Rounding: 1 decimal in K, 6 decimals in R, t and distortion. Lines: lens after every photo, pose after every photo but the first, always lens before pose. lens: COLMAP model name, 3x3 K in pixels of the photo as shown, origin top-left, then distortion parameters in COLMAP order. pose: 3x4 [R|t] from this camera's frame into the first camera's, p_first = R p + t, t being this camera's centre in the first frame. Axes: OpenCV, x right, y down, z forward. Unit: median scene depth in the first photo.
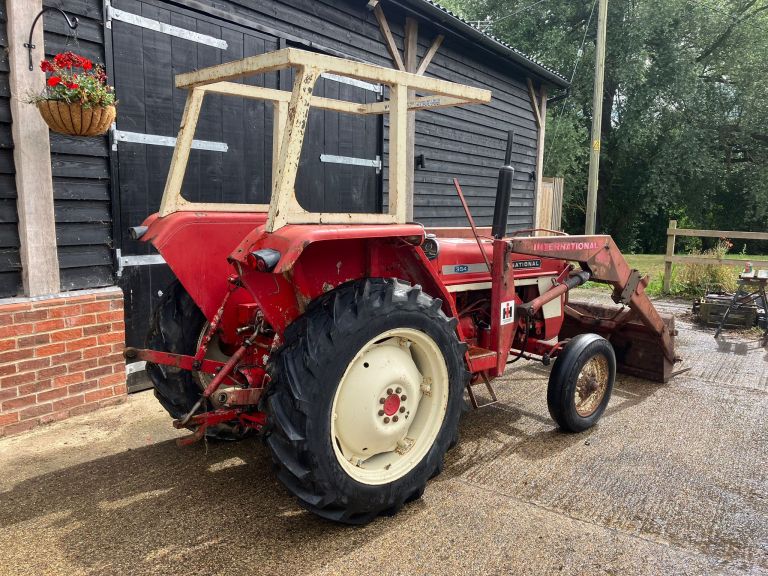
lens RADIAL K [[630.8, 0, 387.6], [0, 630.8, 293.2], [0, 0, 1]] dist [0.010301, -0.005771]
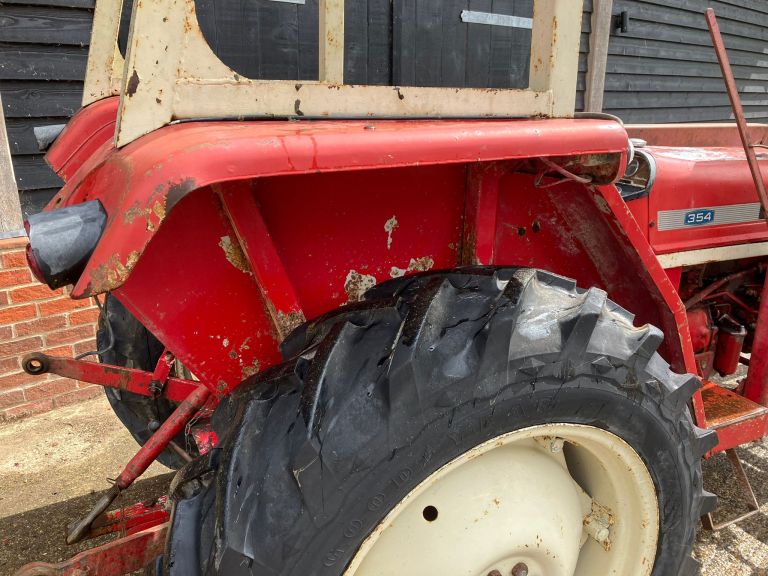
lens RADIAL K [[630.8, 0, 387.6], [0, 630.8, 293.2], [0, 0, 1]] dist [0.010301, -0.005771]
pose [[0.961935, 0.069831, -0.264206, 0.021913], [-0.027007, 0.986360, 0.162371, -0.051589], [0.271941, -0.149054, 0.950700, 0.473611]]
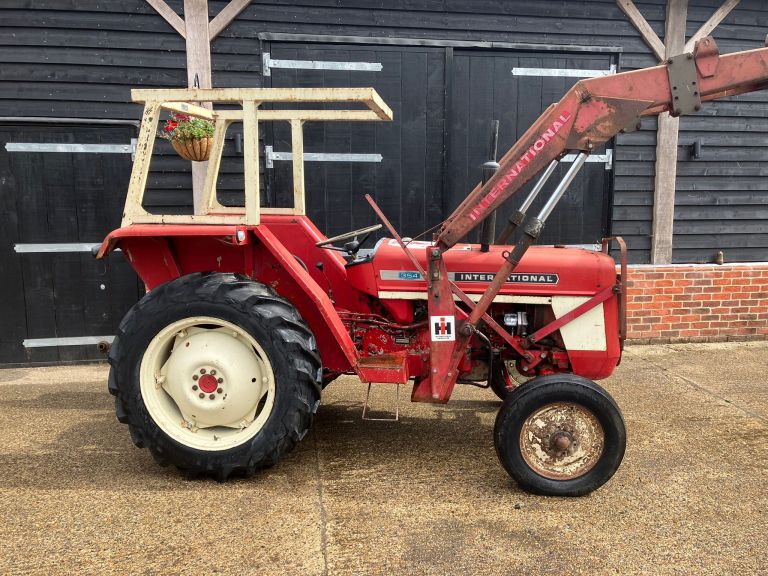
lens RADIAL K [[625.1, 0, 389.1], [0, 625.1, 291.2], [0, 0, 1]] dist [0.008855, 0.003084]
pose [[0.669216, 0.090010, -0.737596, 0.772496], [-0.091904, 0.995041, 0.038043, -0.047254], [0.737362, 0.042329, 0.674170, 0.343710]]
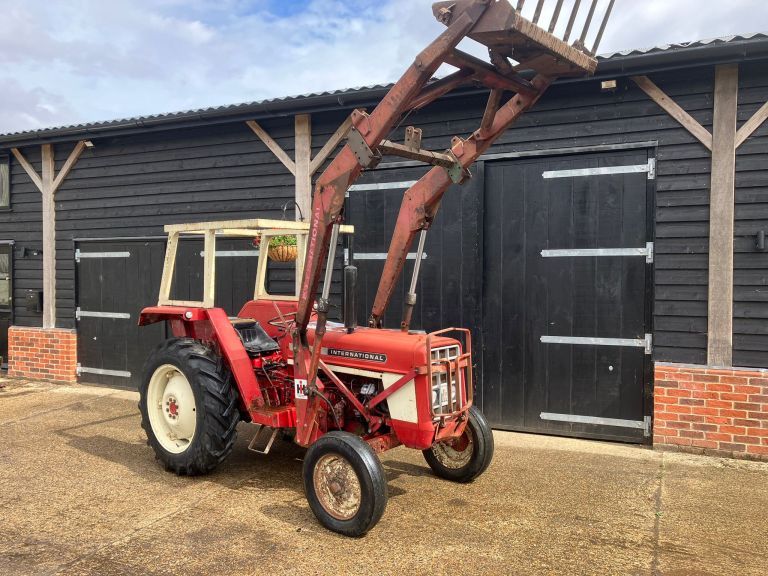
lens RADIAL K [[624.0, 0, 386.1], [0, 624.0, 297.3], [0, 0, 1]] dist [0.015955, 0.001979]
pose [[0.141360, 0.009976, -0.989908, 1.356404], [-0.143464, 0.989600, -0.010514, -0.148610], [0.979508, 0.143502, 0.141321, 0.951776]]
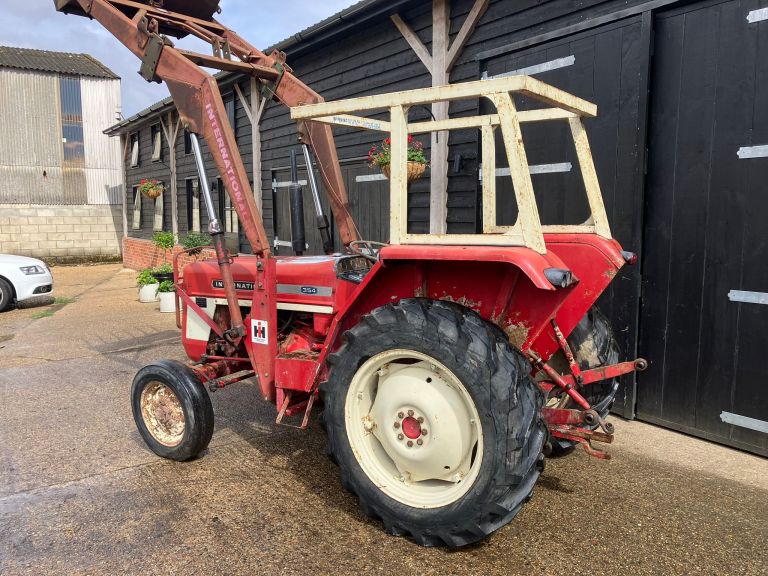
lens RADIAL K [[630.8, 0, 387.6], [0, 630.8, 293.2], [0, 0, 1]] dist [0.010301, -0.005771]
pose [[-0.380089, 0.093111, -0.920252, 0.951847], [-0.142317, 0.977186, 0.157652, -0.199647], [0.913936, 0.190890, -0.358166, 1.446010]]
